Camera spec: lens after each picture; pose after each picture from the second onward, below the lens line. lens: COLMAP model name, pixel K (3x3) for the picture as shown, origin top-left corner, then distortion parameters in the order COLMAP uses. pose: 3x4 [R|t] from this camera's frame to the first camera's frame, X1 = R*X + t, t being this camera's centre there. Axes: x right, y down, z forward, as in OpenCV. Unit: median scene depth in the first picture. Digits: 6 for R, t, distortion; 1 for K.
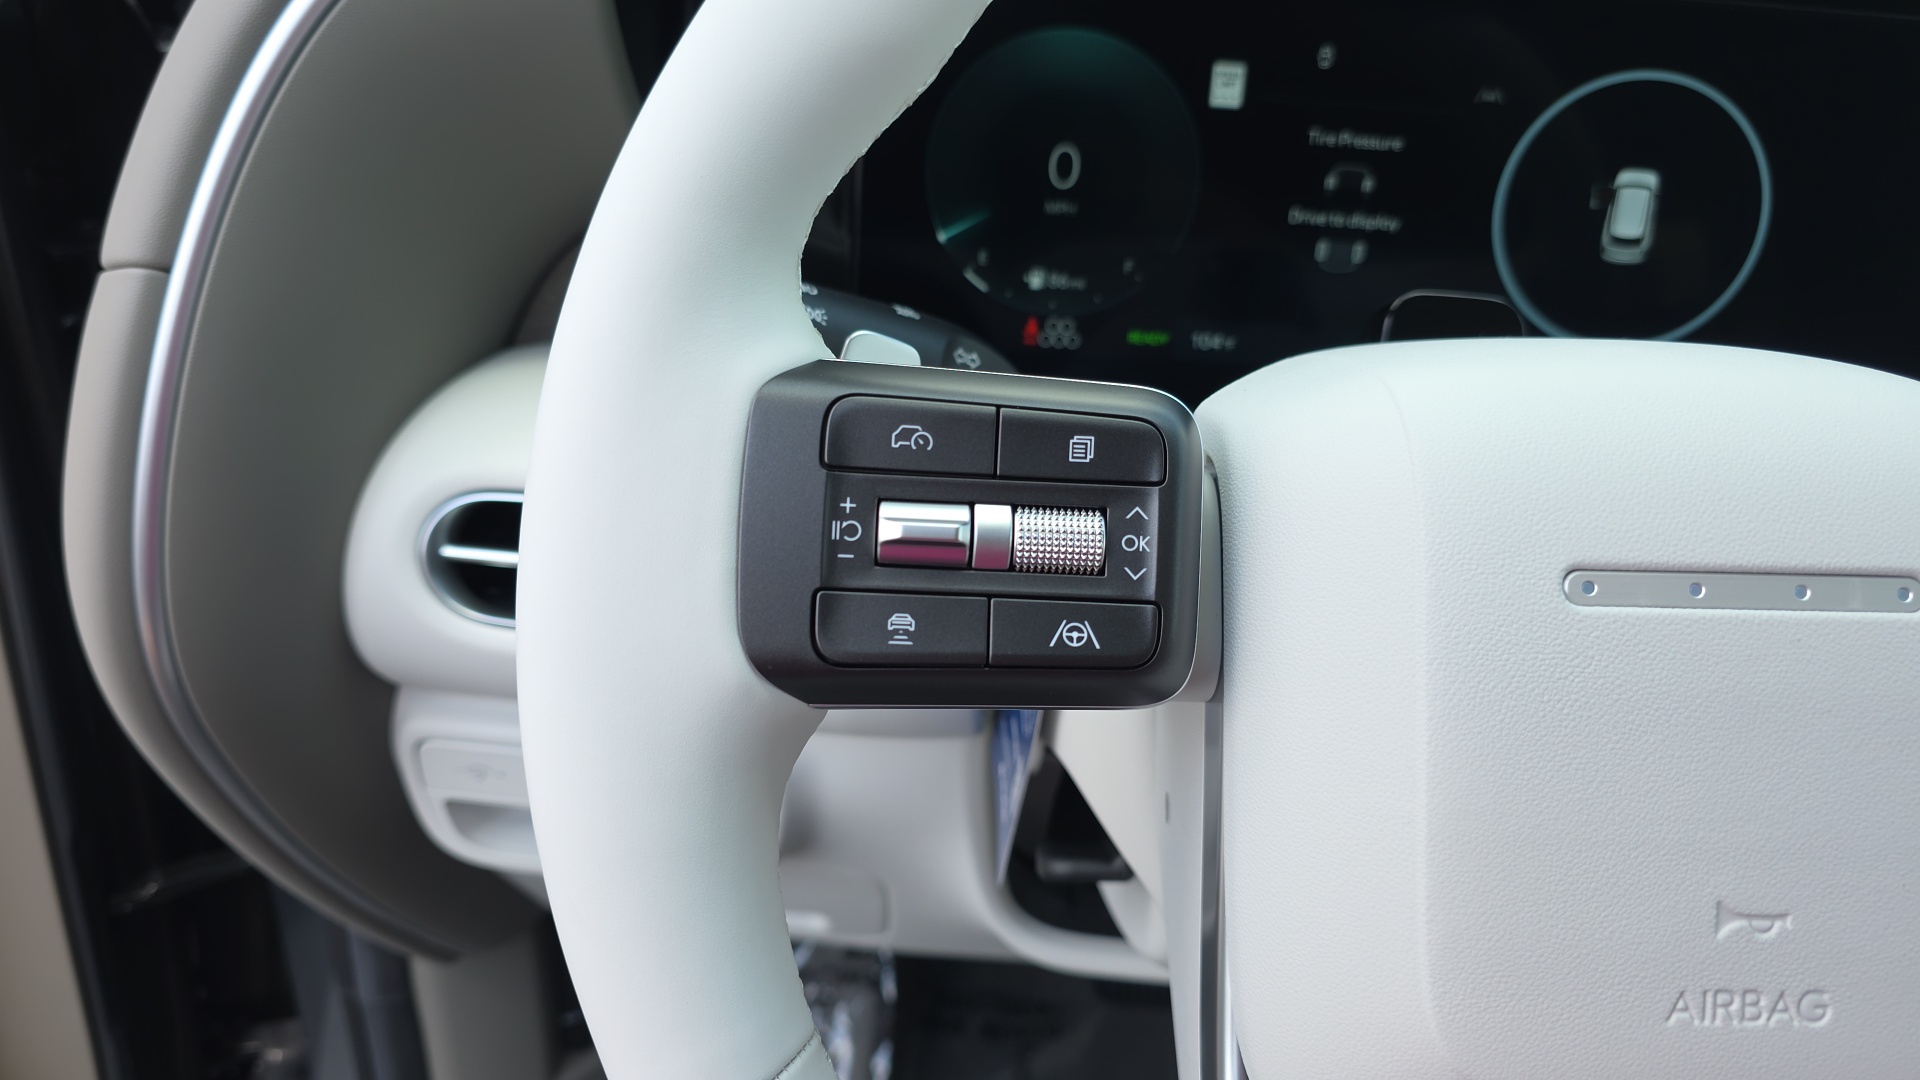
lens RADIAL K [[1356.1, 0, 945.2], [0, 1356.1, 557.3], [0, 0, 1]] dist [0.003120, -0.031817]
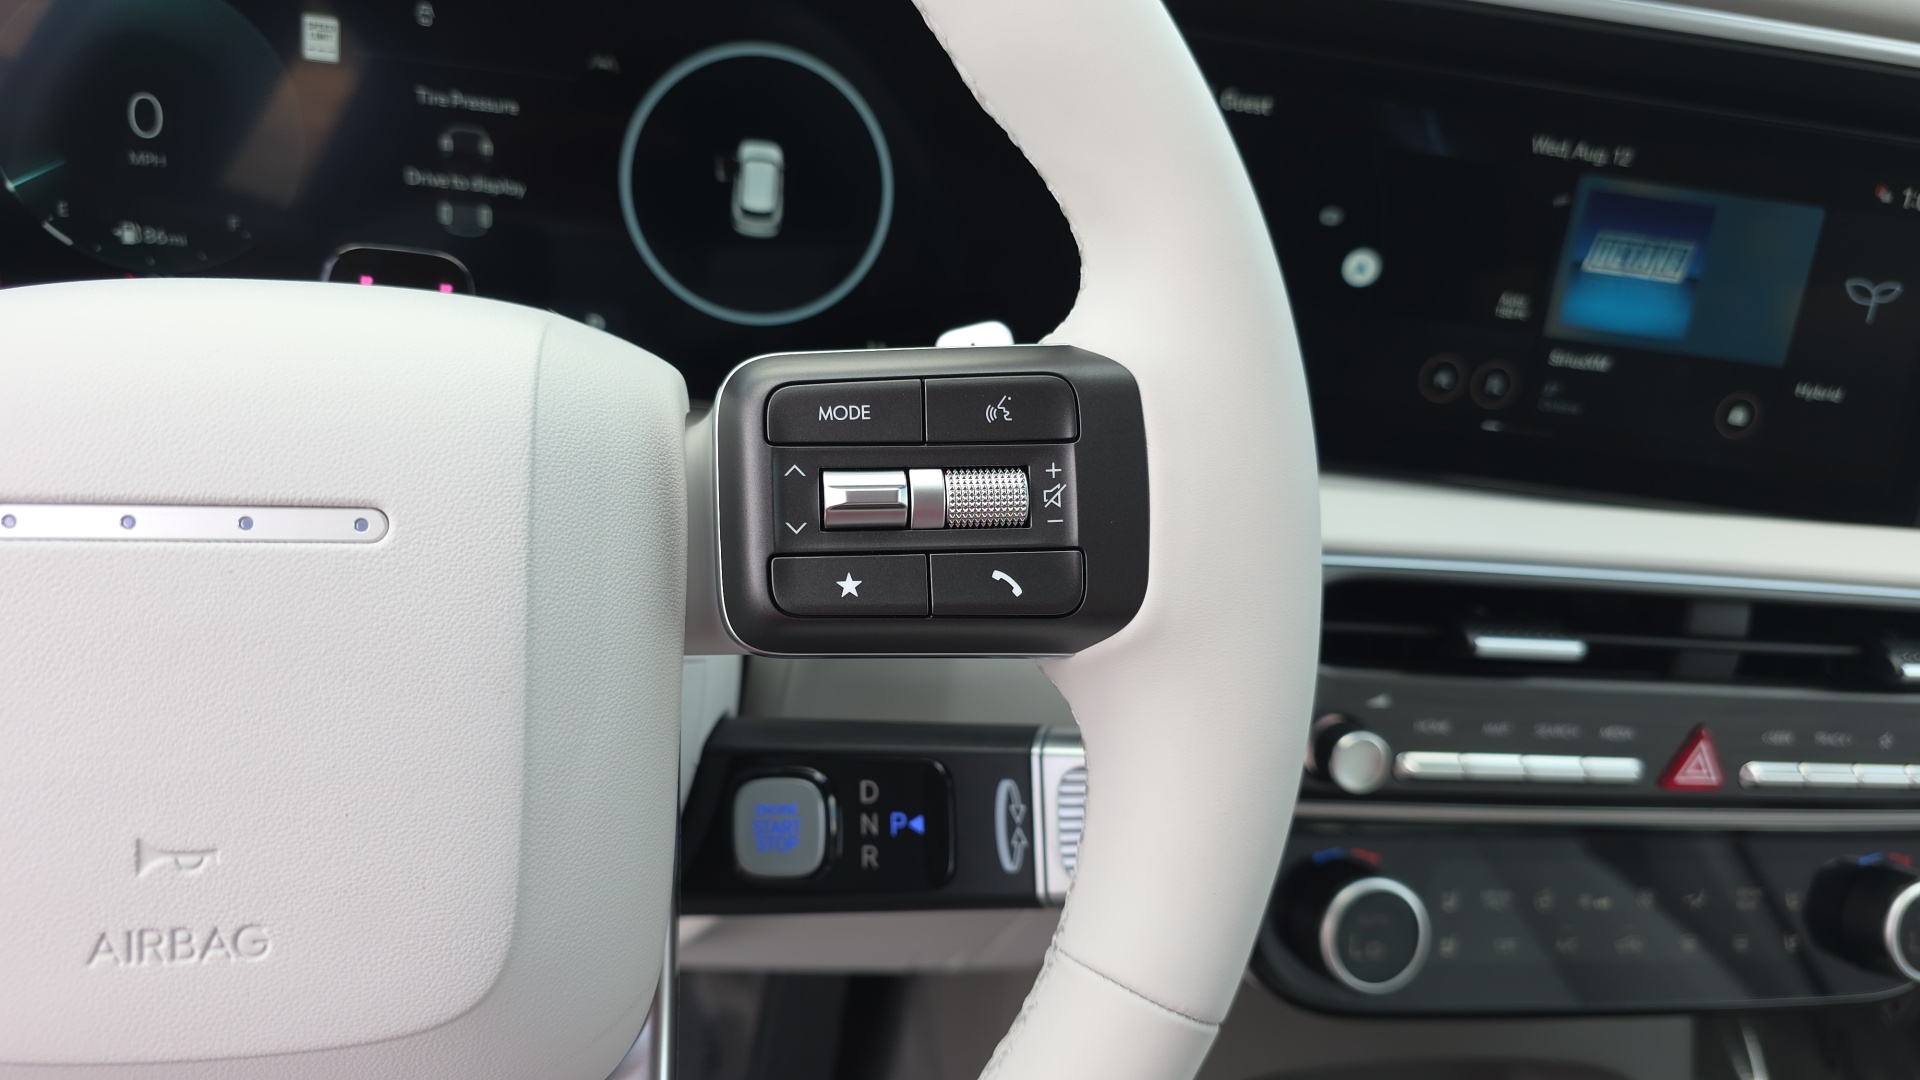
lens RADIAL K [[1356.1, 0, 945.2], [0, 1356.1, 557.3], [0, 0, 1]] dist [0.003120, -0.031817]
pose [[0.980064, -0.014816, 0.198127, 0.445544], [0.014475, 0.999890, 0.003170, 0.025966], [-0.198152, -0.000238, 0.980171, -0.035612]]
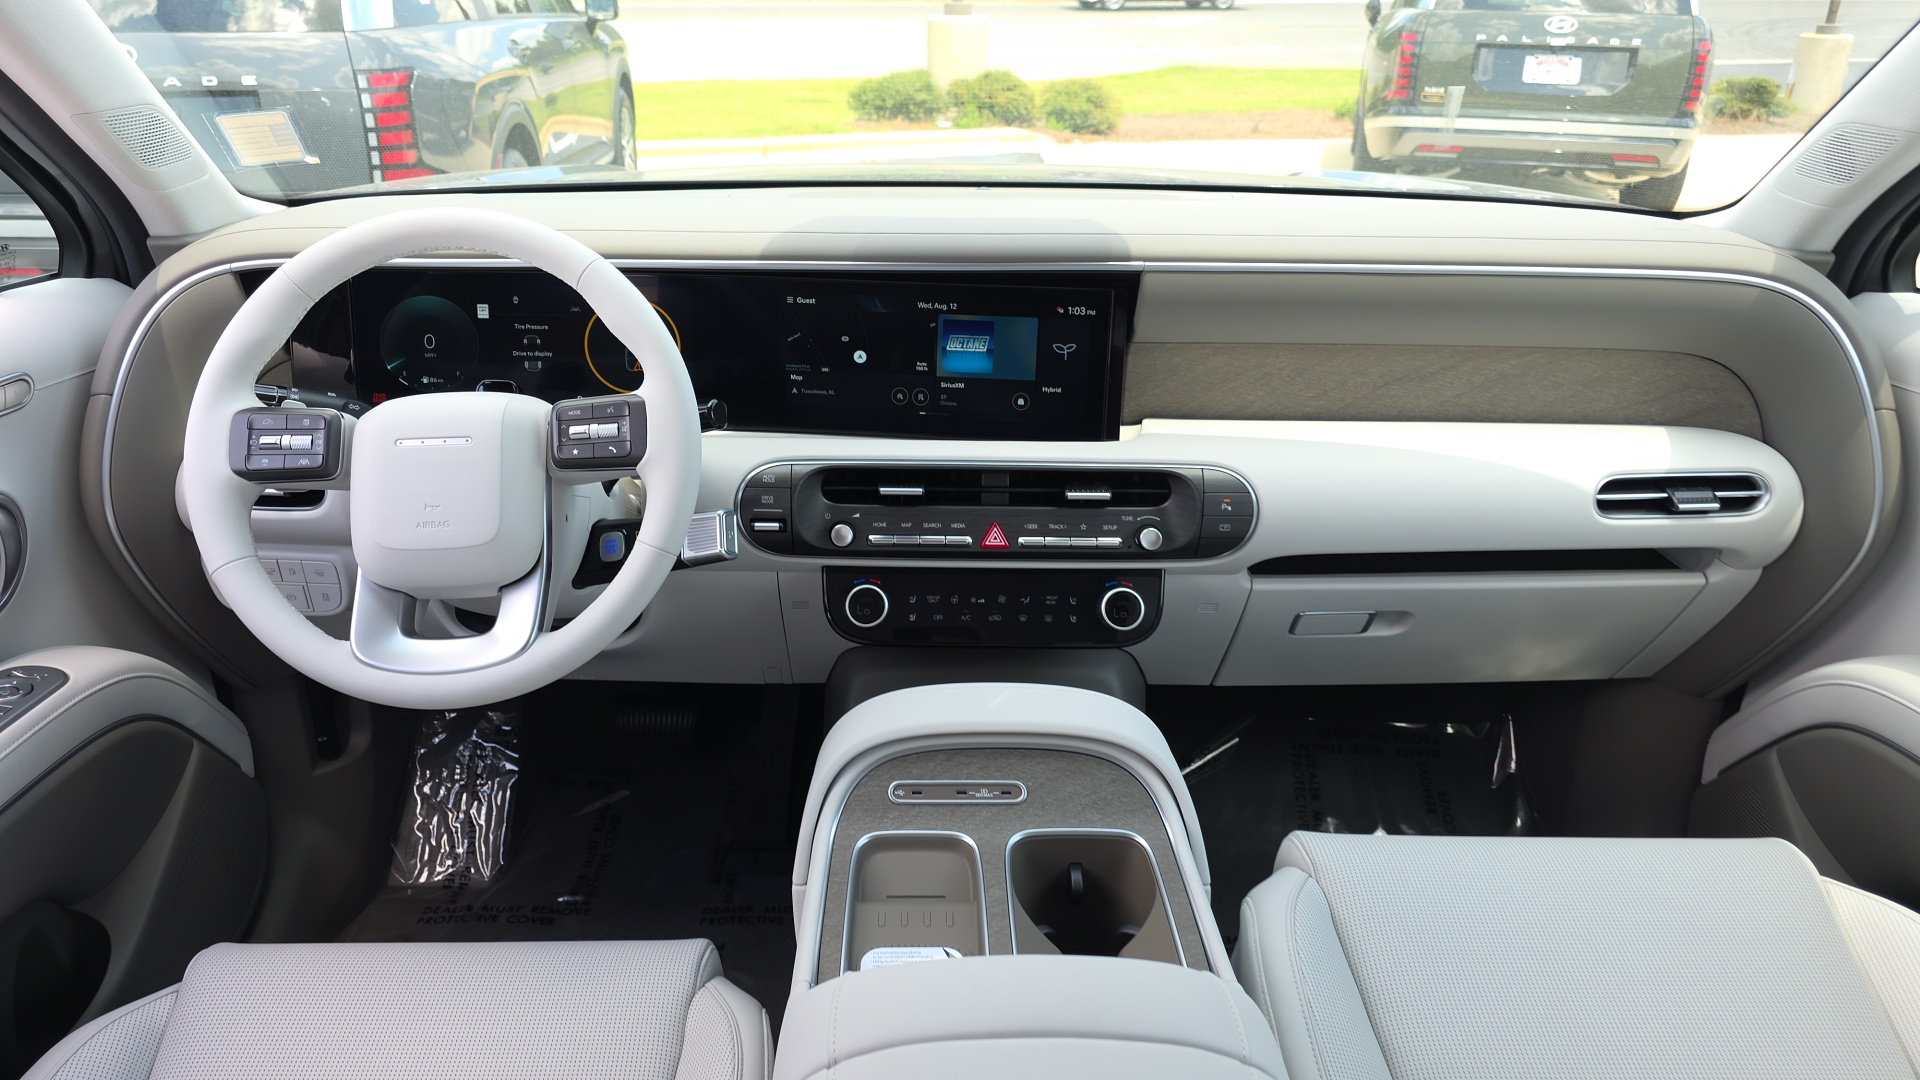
lens RADIAL K [[1301.8, 0, 951.6], [0, 1301.8, 517.9], [0, 0, 1]] dist [0.063128, -0.081326]
pose [[0.997942, -0.059613, 0.023634, 1.115732], [0.061270, 0.995144, -0.077034, 0.372119], [-0.018927, 0.078323, 0.996748, -1.792688]]
